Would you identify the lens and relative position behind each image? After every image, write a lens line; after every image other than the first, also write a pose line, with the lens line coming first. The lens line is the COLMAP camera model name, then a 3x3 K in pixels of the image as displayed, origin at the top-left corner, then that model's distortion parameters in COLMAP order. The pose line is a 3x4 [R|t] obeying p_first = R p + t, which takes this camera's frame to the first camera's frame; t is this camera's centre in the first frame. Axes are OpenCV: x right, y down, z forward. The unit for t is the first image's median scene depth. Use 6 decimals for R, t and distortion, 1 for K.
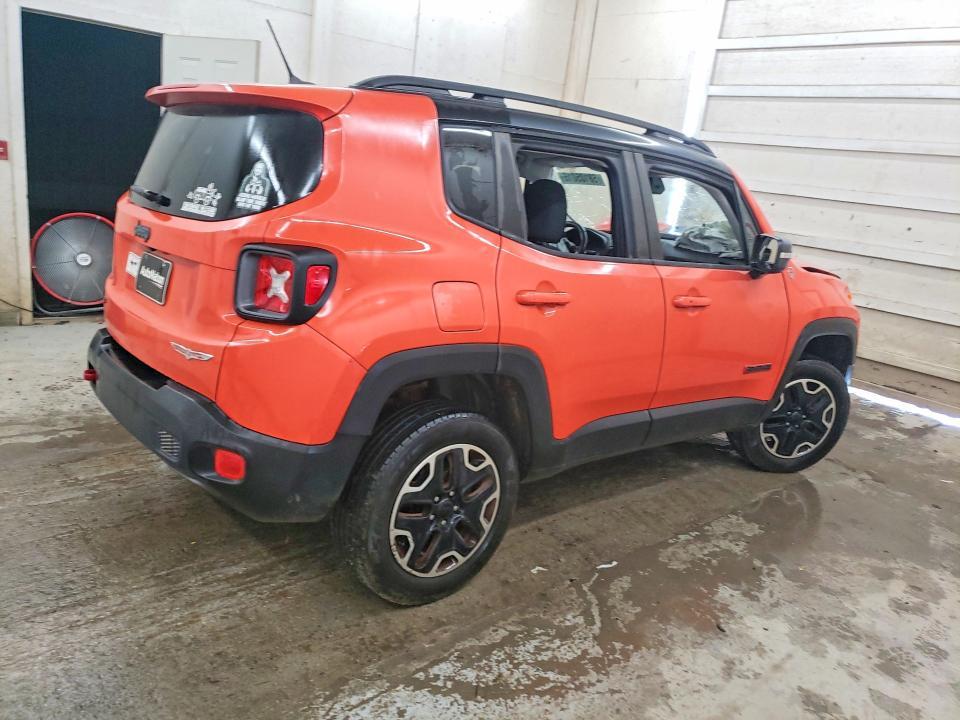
lens RADIAL K [[729.4, 0, 480.0], [0, 729.4, 360.0], [0, 0, 1]] dist [0.001225, 0.005710]
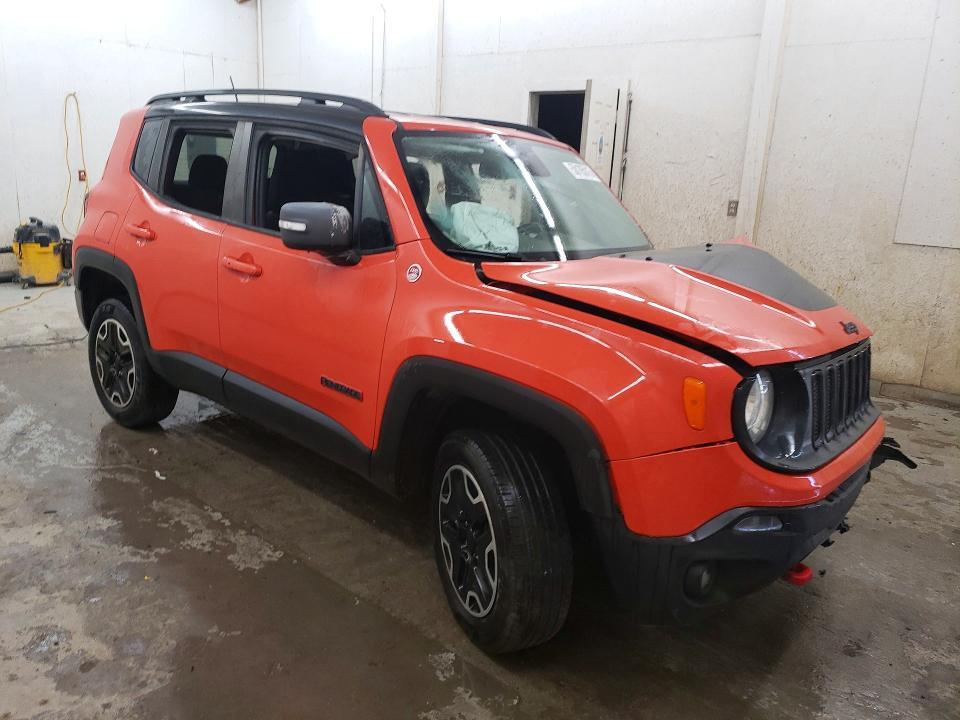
lens RADIAL K [[728.9, 0, 480.0], [0, 728.9, 360.0], [0, 0, 1]] dist [0.075392, -0.114838]
pose [[0.190095, 0.138210, -0.971988, 1.294406], [-0.338587, 0.938530, 0.067234, -0.126594], [0.921533, 0.316322, 0.225206, 1.090970]]
